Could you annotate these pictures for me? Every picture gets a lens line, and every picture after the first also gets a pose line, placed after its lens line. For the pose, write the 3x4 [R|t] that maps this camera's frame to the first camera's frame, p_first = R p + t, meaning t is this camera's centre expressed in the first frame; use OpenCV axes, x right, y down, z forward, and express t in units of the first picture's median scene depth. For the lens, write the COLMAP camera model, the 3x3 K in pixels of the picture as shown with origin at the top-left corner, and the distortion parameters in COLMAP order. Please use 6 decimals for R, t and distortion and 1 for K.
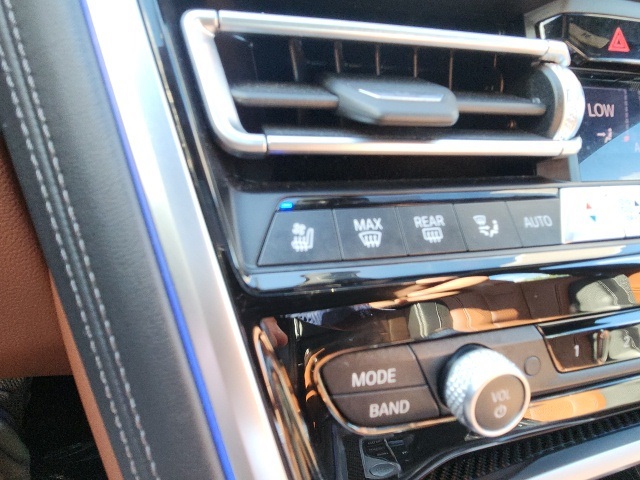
lens RADIAL K [[358.5, 0, 321.2], [0, 358.5, 241.3], [0, 0, 1]] dist [0.005016, 0.000101]
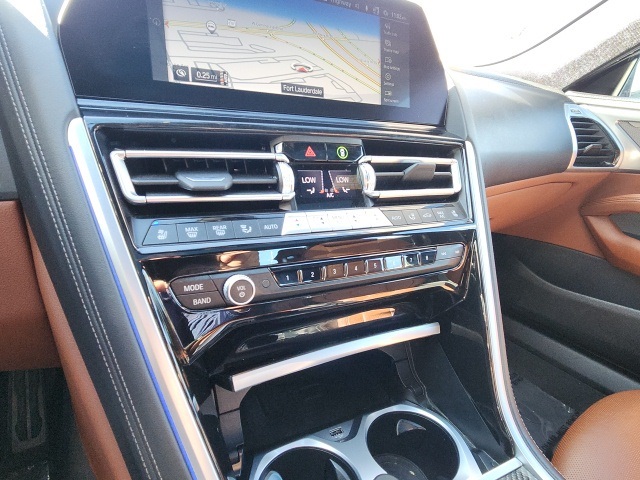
lens RADIAL K [[358.5, 0, 321.4], [0, 358.5, 240.4], [0, 0, 1]] dist [0.005016, 0.000101]
pose [[0.979719, -0.058300, 0.191708, 0.525861], [0.084746, 0.987516, -0.132782, 0.430976], [-0.181574, 0.146335, 0.972428, -1.565162]]
